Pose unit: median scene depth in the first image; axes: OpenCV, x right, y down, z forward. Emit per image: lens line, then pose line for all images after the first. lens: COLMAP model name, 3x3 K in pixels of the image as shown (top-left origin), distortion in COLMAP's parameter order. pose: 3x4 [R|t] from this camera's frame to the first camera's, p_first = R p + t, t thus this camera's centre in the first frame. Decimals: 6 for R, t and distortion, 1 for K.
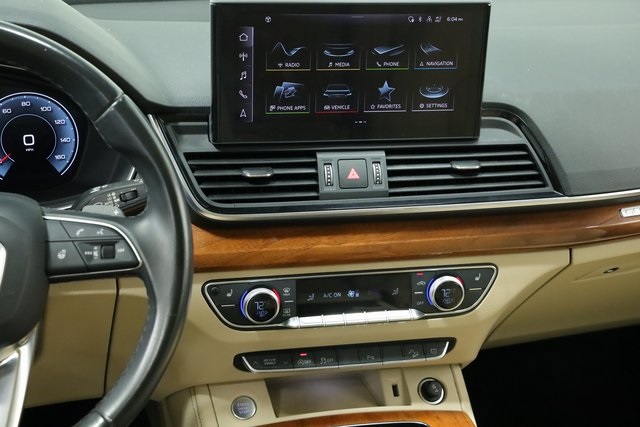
lens RADIAL K [[1079.1, 0, 320.0], [0, 1079.1, 213.5], [0, 0, 1]] dist [0.184165, 0.025412]
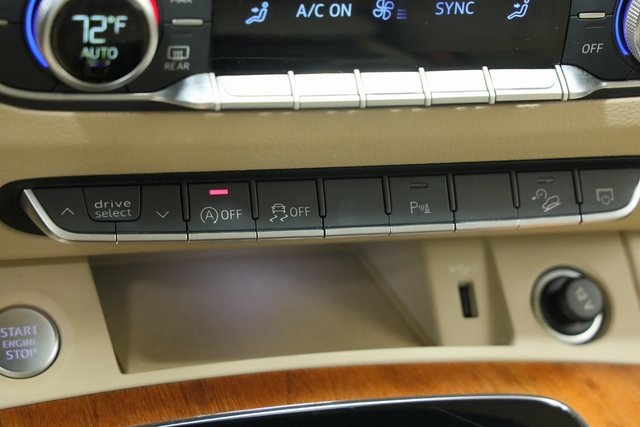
lens RADIAL K [[1919.4, 0, 320.0], [0, 1919.4, 213.5], [0, 0, 1]] dist [0.543473, -0.183186]
pose [[0.993065, 0.041029, 0.110177, -0.050301], [-0.058432, 0.985434, 0.159707, 0.045552], [-0.102020, -0.165037, 0.980997, 0.454082]]
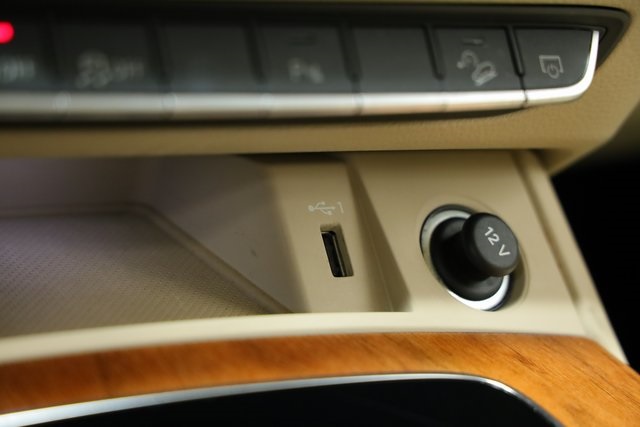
lens RADIAL K [[1823.5, 0, 320.0], [0, 1823.5, 213.5], [0, 0, 1]] dist [0.554889, -0.159674]
pose [[0.936665, 0.021152, 0.349587, -0.079613], [-0.034383, 0.998906, 0.031685, 0.157656], [-0.348535, -0.041698, 0.936368, 0.700024]]
